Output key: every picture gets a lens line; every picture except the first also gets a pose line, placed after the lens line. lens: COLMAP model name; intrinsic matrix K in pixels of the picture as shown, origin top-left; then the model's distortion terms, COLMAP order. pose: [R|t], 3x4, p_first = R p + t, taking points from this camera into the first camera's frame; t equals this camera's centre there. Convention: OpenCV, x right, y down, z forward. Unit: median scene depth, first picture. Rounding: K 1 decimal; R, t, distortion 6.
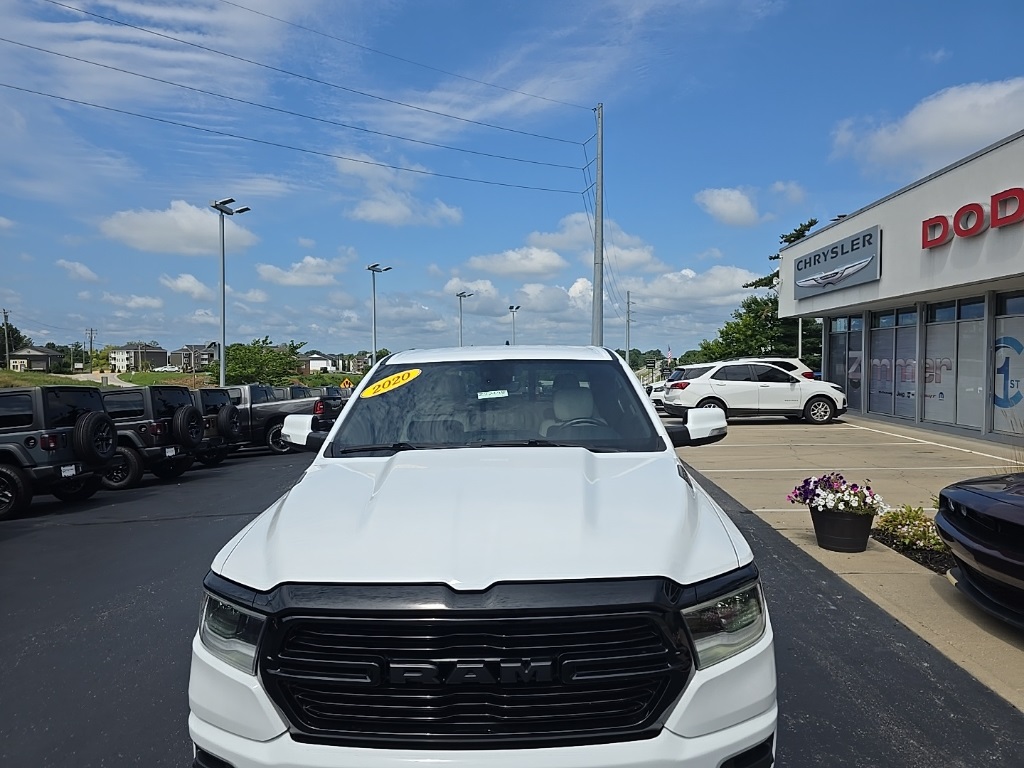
lens RADIAL K [[687.2, 0, 517.9], [0, 687.2, 383.3], [0, 0, 1]] dist [0.067486, -0.058737]
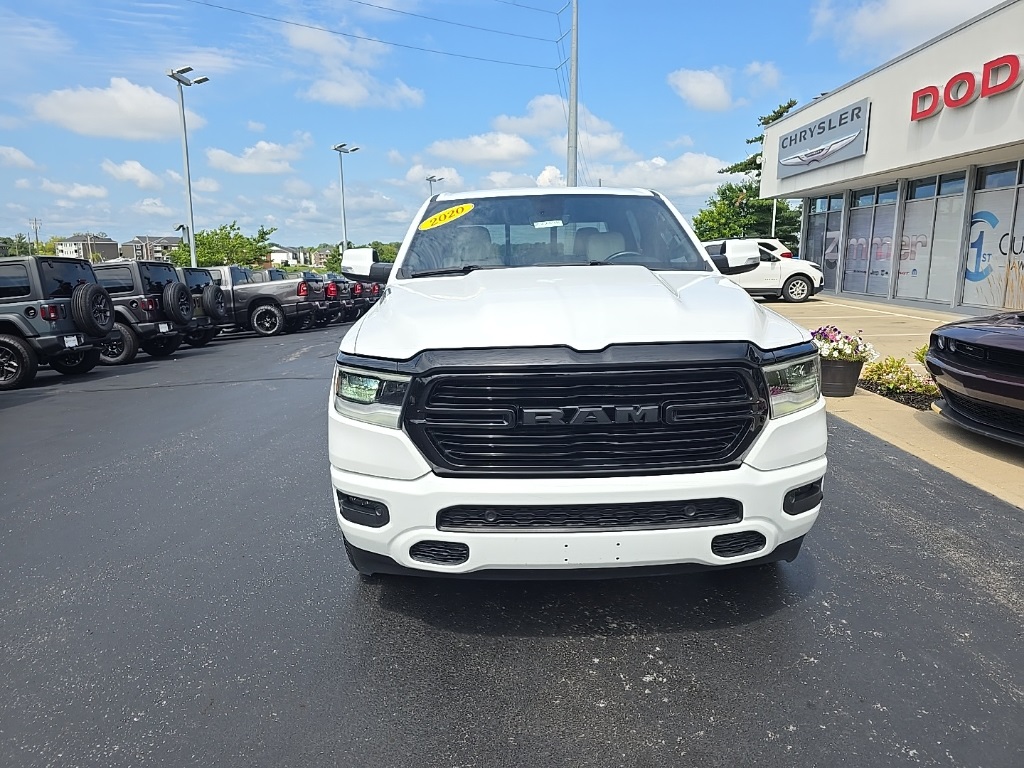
lens RADIAL K [[691.2, 0, 515.3], [0, 691.2, 380.4], [0, 0, 1]] dist [0.058202, -0.056904]
pose [[0.999007, -0.010333, 0.043333, -0.016275], [0.003876, 0.989201, 0.146511, 0.011712], [-0.044379, -0.146197, 0.988260, -0.010929]]
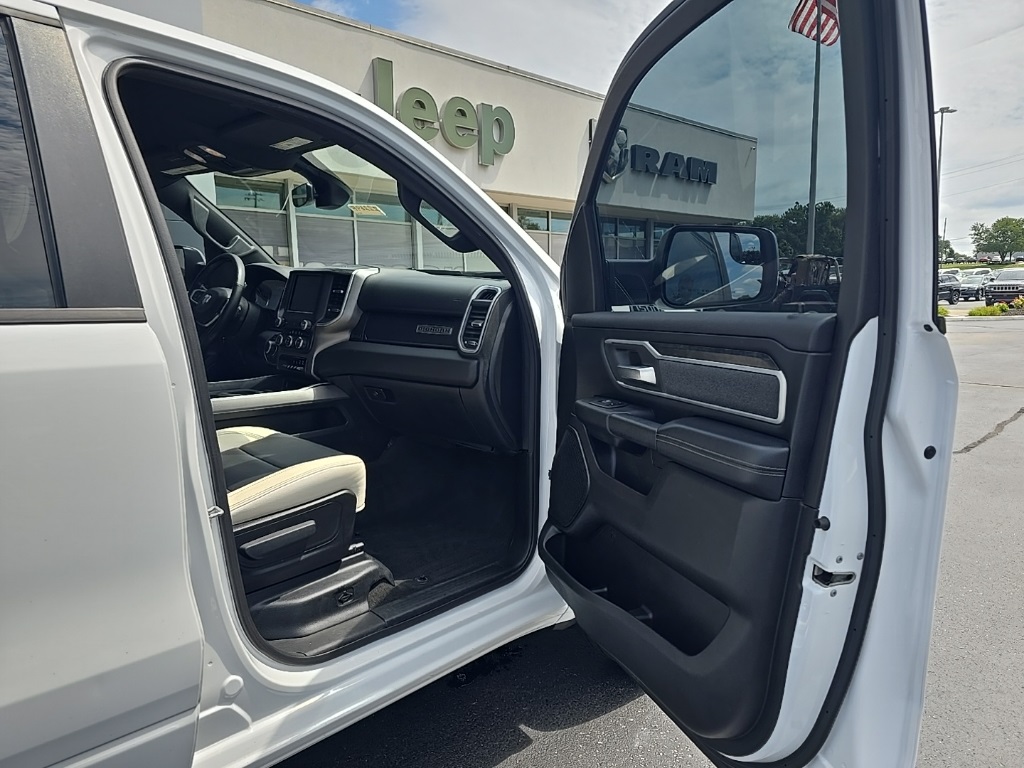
lens RADIAL K [[691.2, 0, 515.3], [0, 691.2, 380.4], [0, 0, 1]] dist [0.058202, -0.056904]
pose [[-0.732041, -0.082481, 0.676249, -0.048340], [0.034432, 0.986896, 0.157643, -0.013806], [-0.680390, 0.138686, -0.719608, 0.820532]]
